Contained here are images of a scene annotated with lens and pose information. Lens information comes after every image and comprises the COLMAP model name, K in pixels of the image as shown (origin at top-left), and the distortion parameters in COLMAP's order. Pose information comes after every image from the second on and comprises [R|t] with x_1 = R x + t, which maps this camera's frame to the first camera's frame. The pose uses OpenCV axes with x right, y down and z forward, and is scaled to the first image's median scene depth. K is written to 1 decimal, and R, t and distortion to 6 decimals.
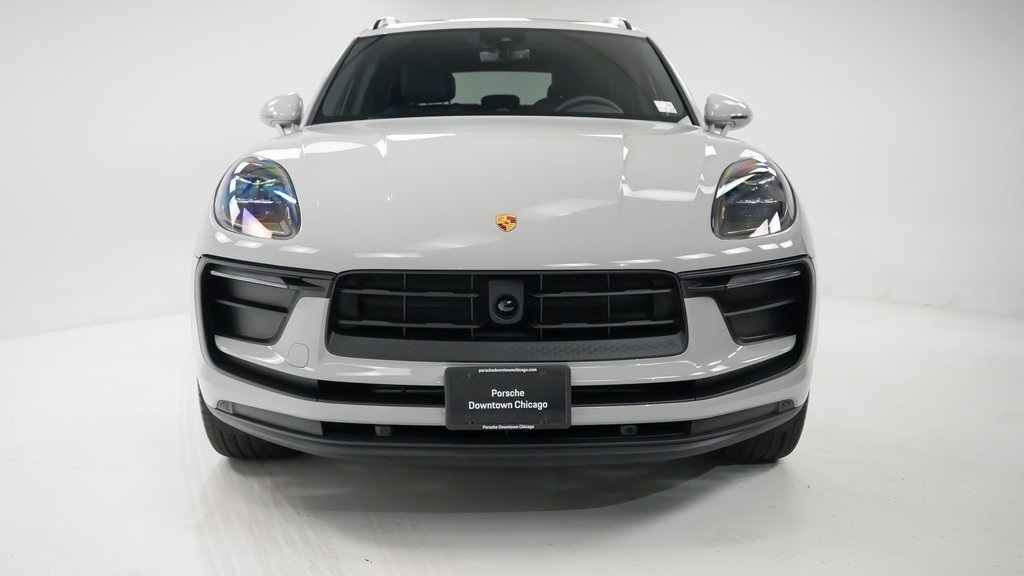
lens RADIAL K [[1105.7, 0, 512.0], [0, 1105.7, 288.0], [0, 0, 1]] dist [-0.176761, 0.003980]
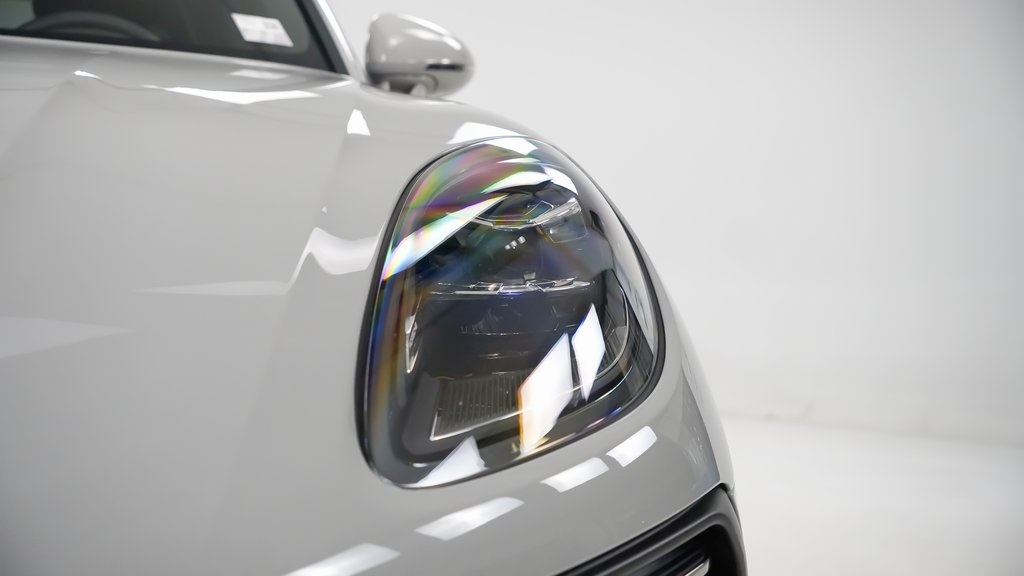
lens RADIAL K [[1363.2, 0, 512.0], [0, 1363.2, 288.0], [0, 0, 1]] dist [-0.002478, -0.001689]
pose [[0.966569, -0.024199, 0.255262, 0.118558], [0.034487, 0.998760, -0.035902, -0.061023], [-0.254076, 0.043504, 0.966205, 0.603416]]
